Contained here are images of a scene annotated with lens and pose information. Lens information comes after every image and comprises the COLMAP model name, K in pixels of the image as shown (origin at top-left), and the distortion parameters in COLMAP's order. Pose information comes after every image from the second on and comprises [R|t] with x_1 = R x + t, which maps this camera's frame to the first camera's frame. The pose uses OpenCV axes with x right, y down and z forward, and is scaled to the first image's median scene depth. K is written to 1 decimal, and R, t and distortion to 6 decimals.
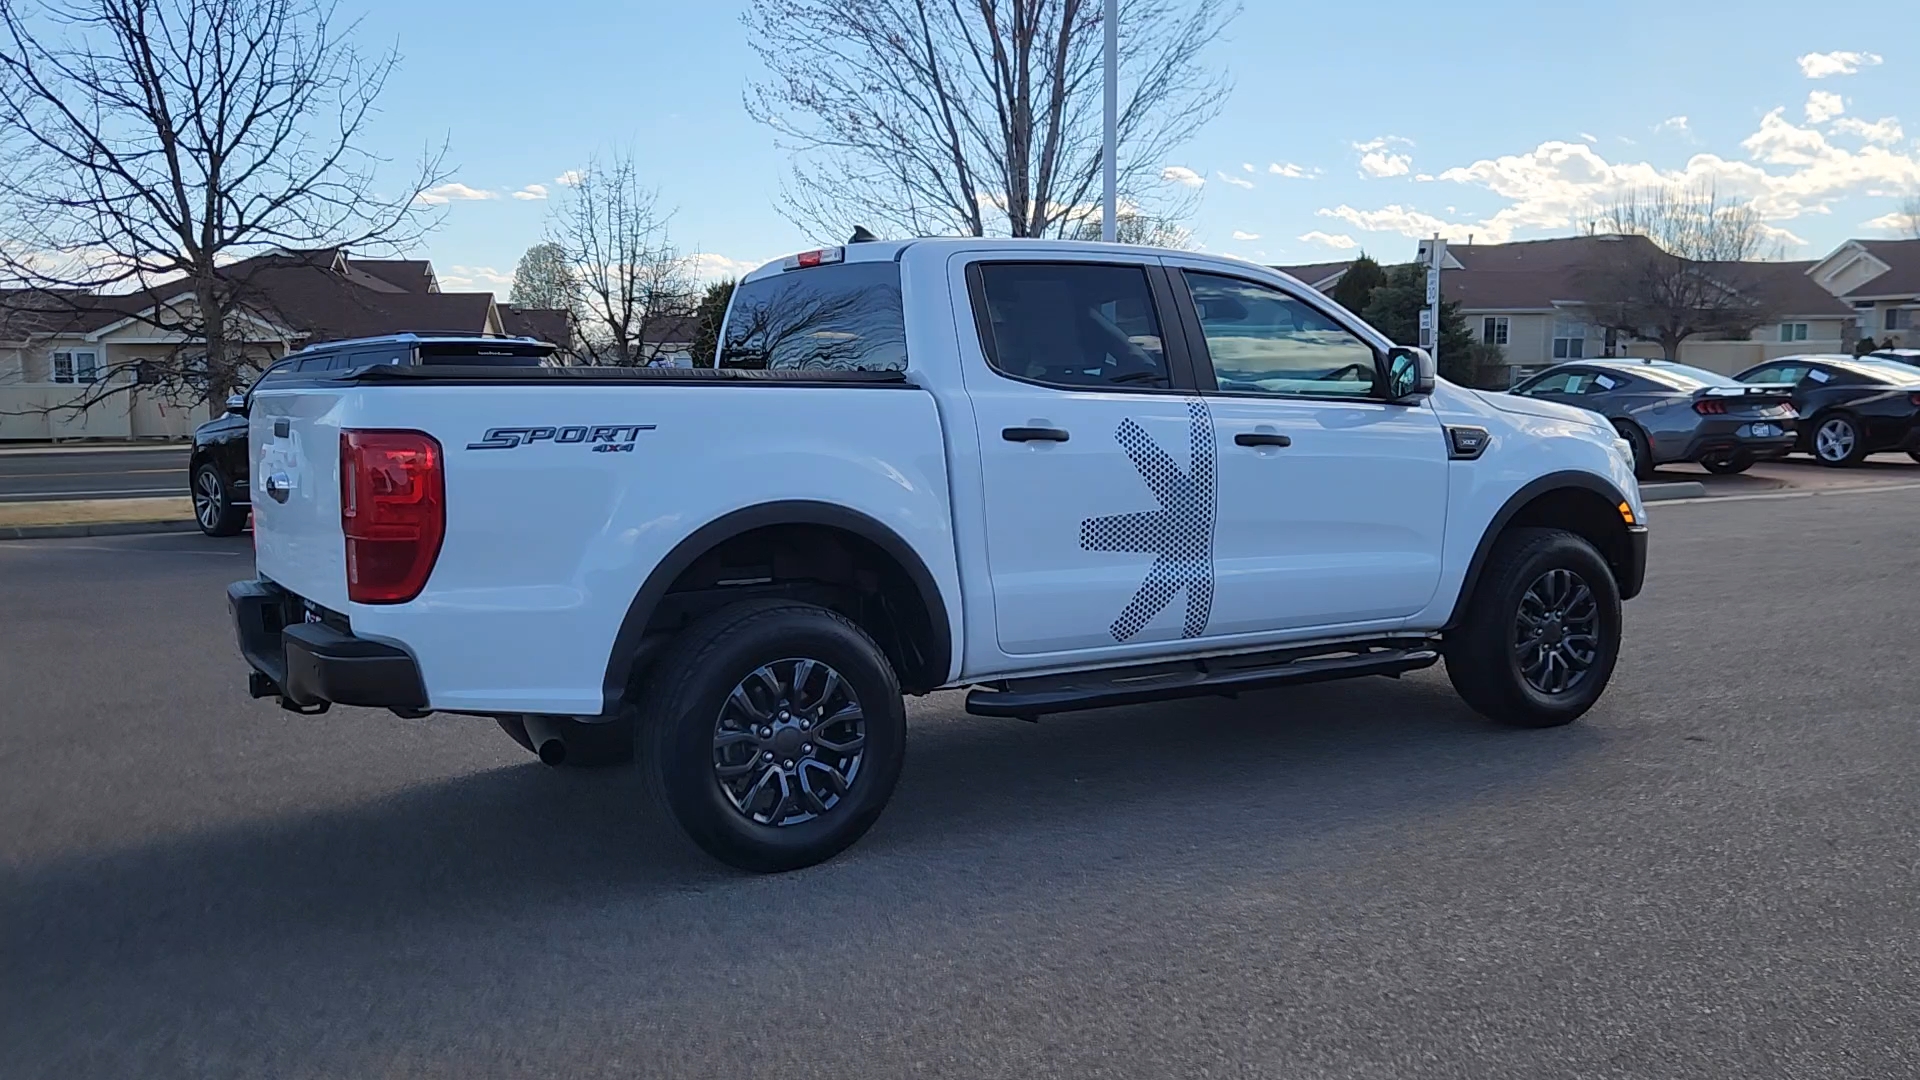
lens RADIAL K [[1621.3, 0, 957.6], [0, 1621.3, 539.3], [0, 0, 1]] dist [0.027234, -0.005195]
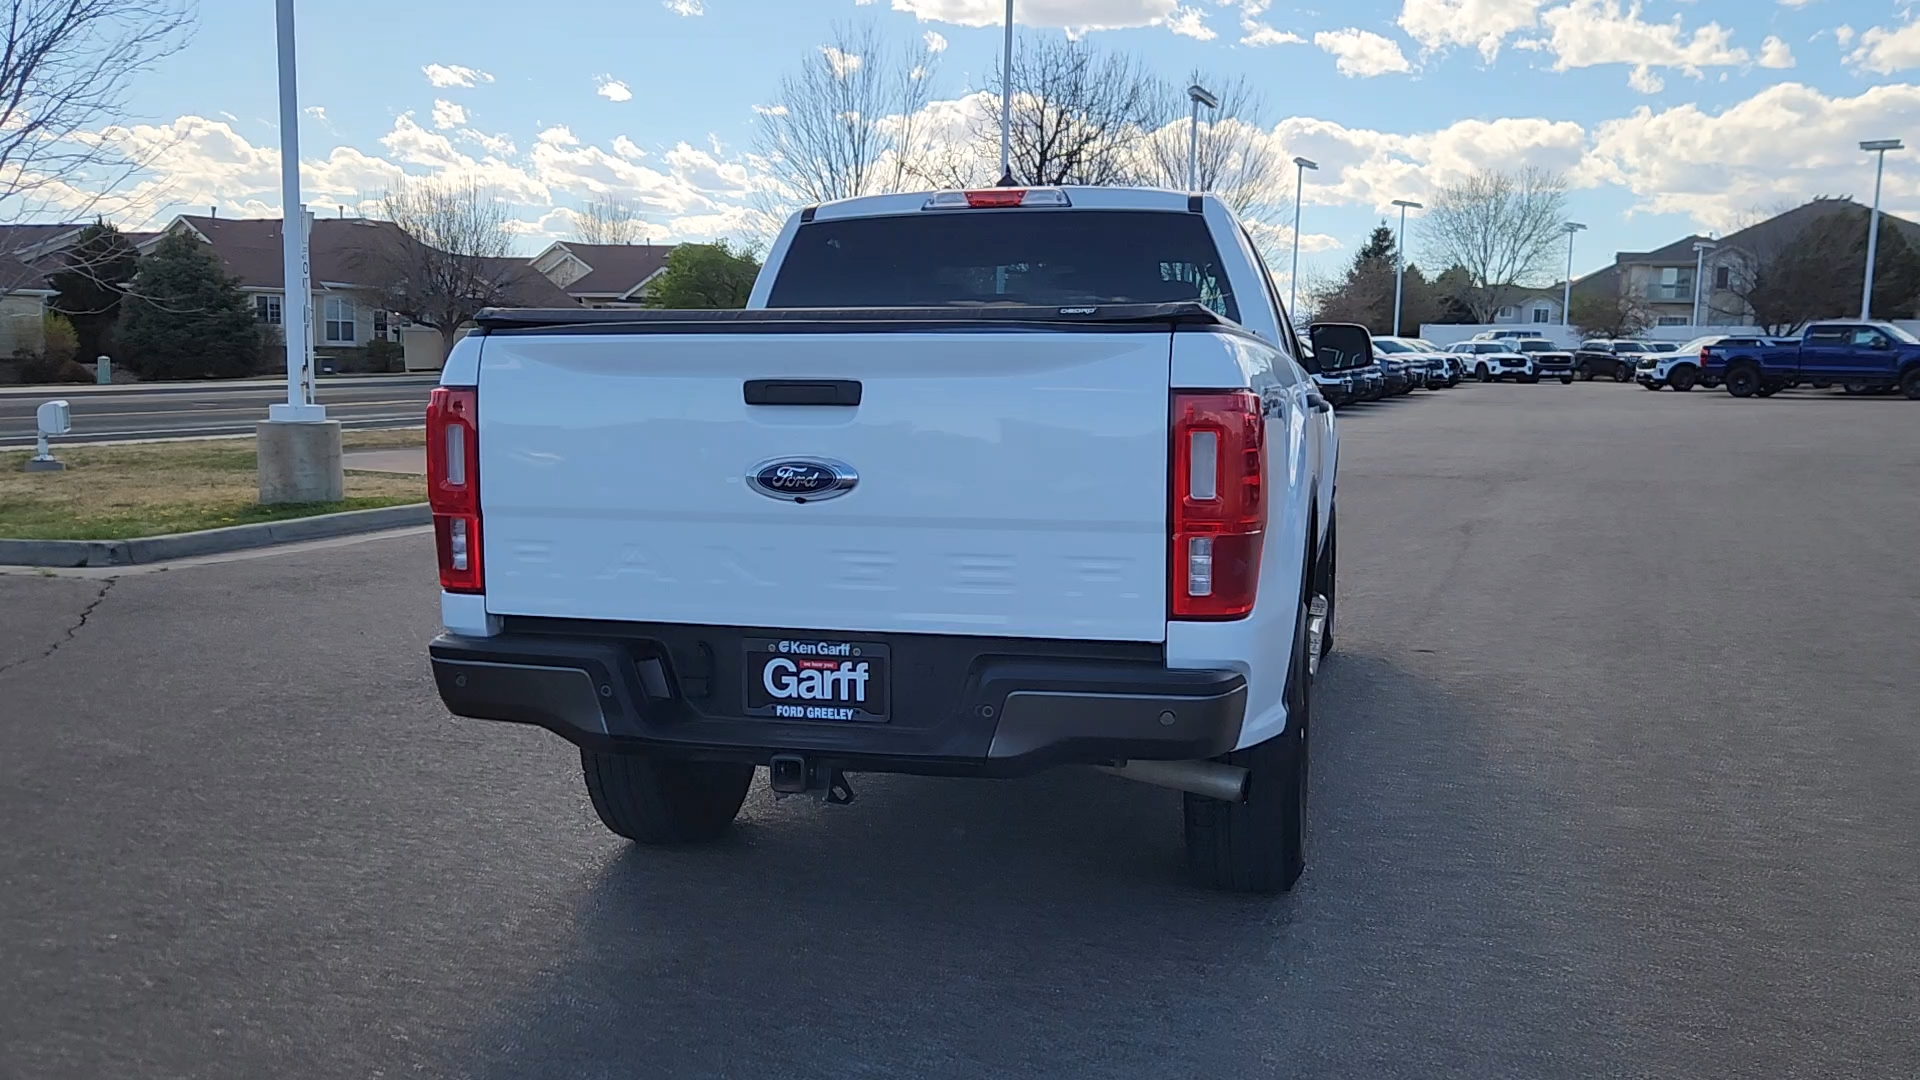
lens RADIAL K [[1618.3, 0, 948.6], [0, 1618.3, 540.5], [0, 0, 1]] dist [0.028020, -0.010105]
pose [[0.721861, -0.060294, 0.689406, -0.629604], [0.053055, 0.998087, 0.031738, -0.018266], [-0.690001, 0.013666, 0.723679, 0.352028]]
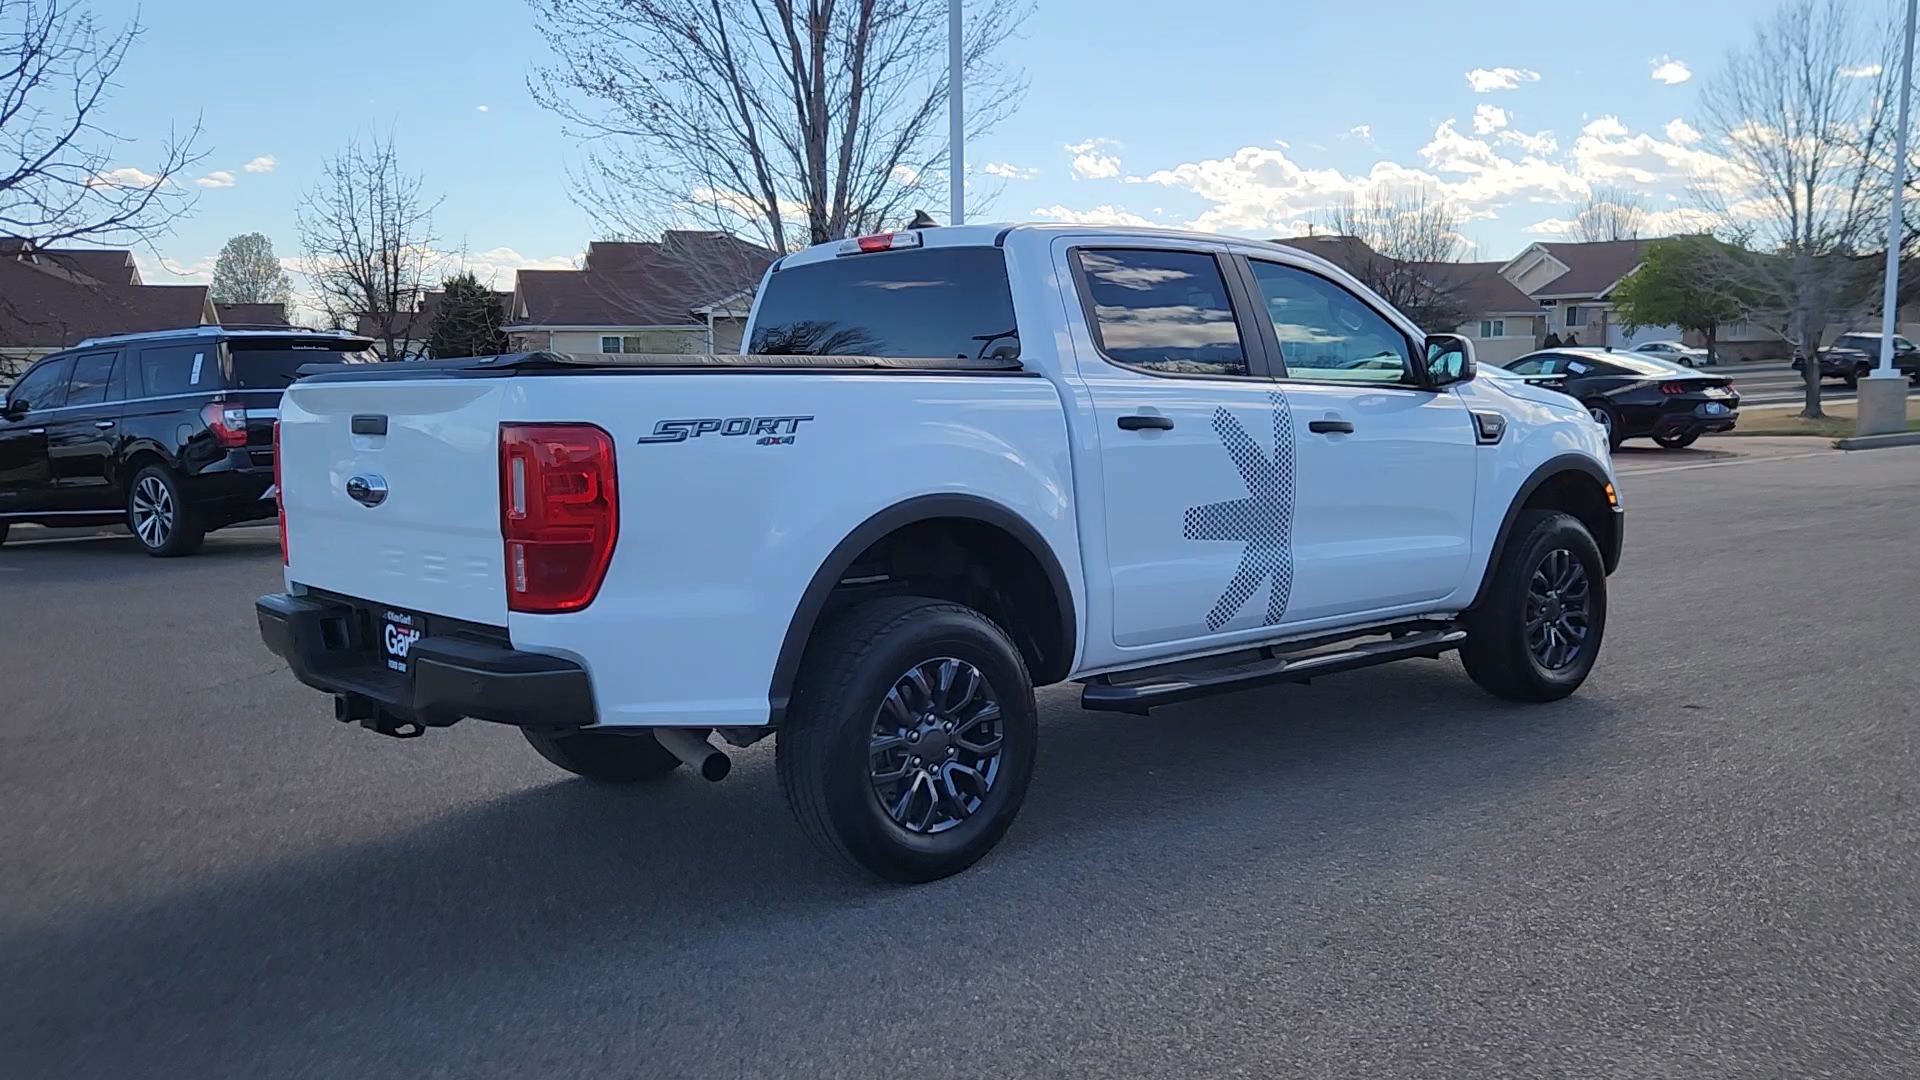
lens RADIAL K [[1620.8, 0, 960.0], [0, 1620.8, 540.0], [0, 0, 1]] dist [0.032047, -0.010512]
pose [[0.986031, -0.022397, 0.165048, -0.180275], [0.021990, 0.999749, 0.004291, -0.000253], [-0.165103, -0.000602, 0.986276, 0.038048]]
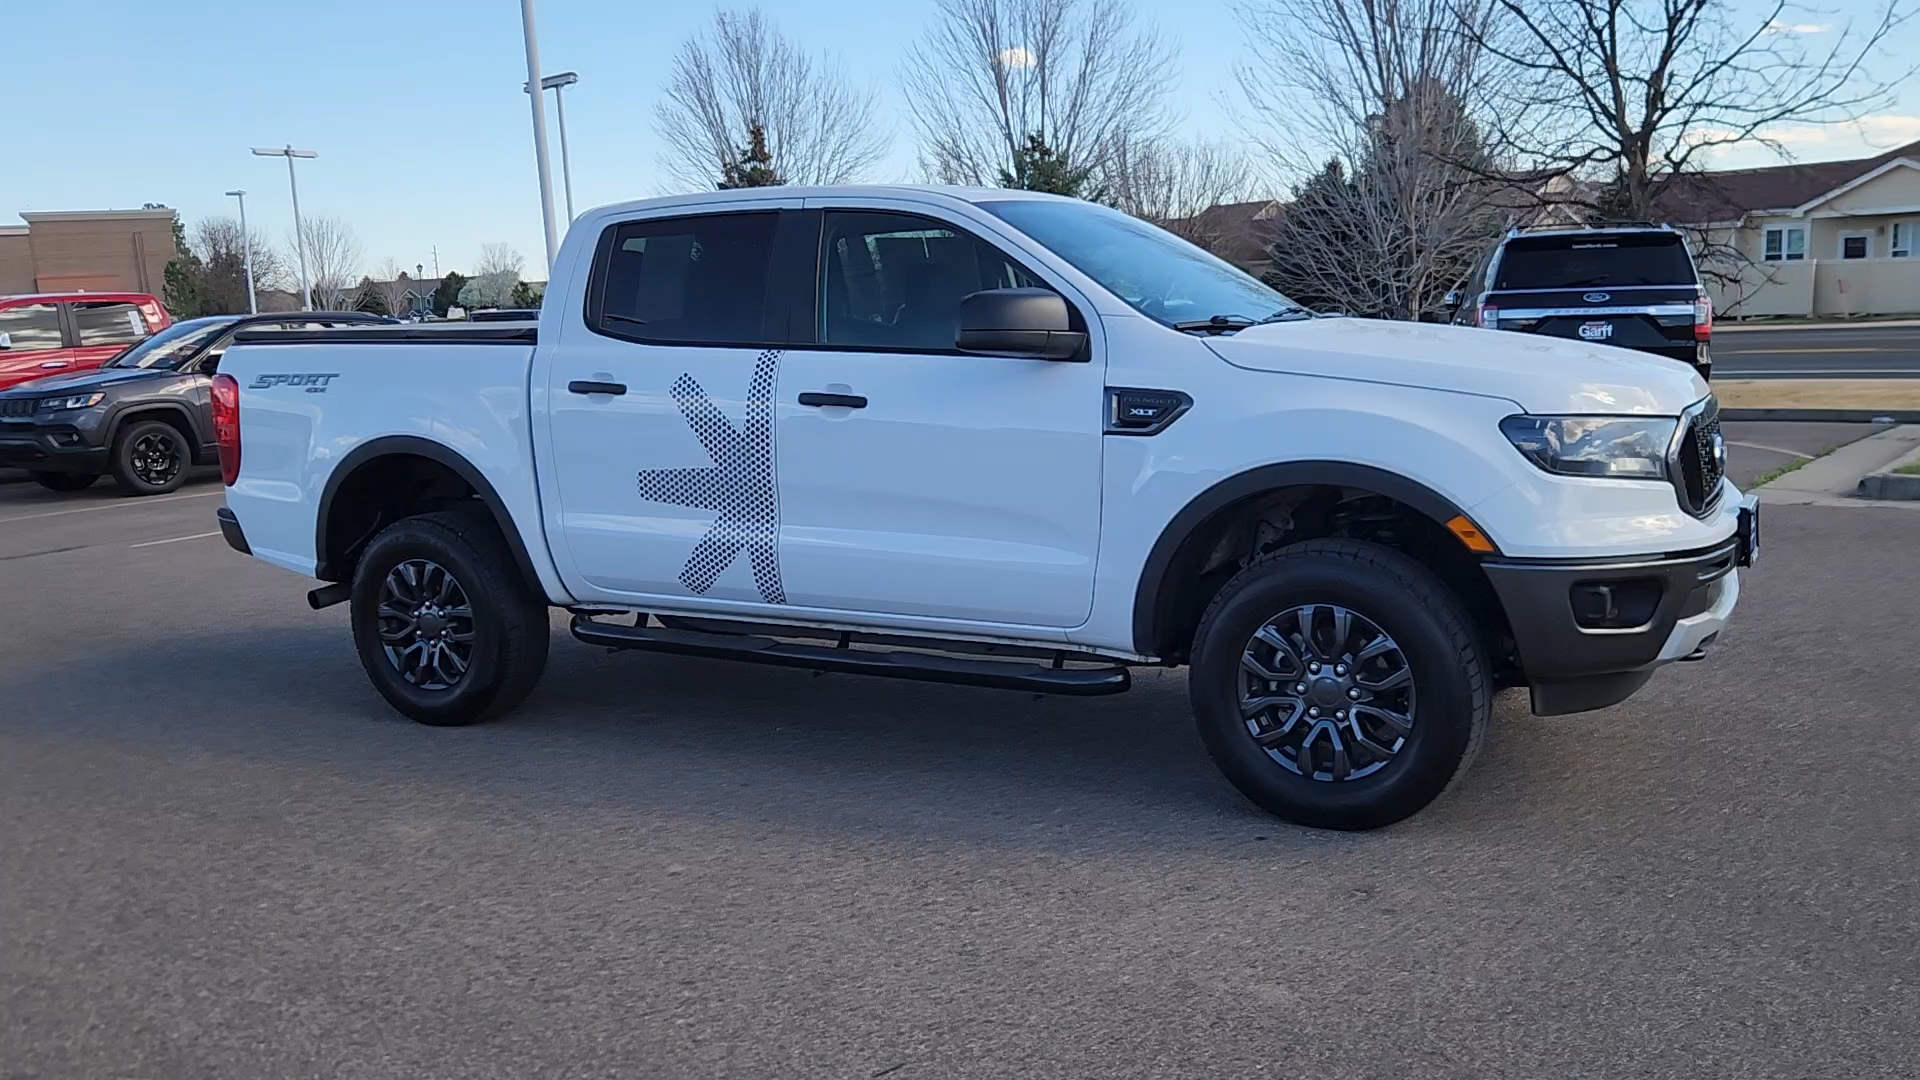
lens RADIAL K [[1645.6, 0, 960.0], [0, 1645.6, 540.0], [0, 0, 1]] dist [0.031027, -0.002841]
pose [[0.500566, 0.118170, -0.857596, 0.888304], [-0.051835, 0.992954, 0.106565, -0.074154], [0.864145, -0.008889, 0.503164, 0.522676]]
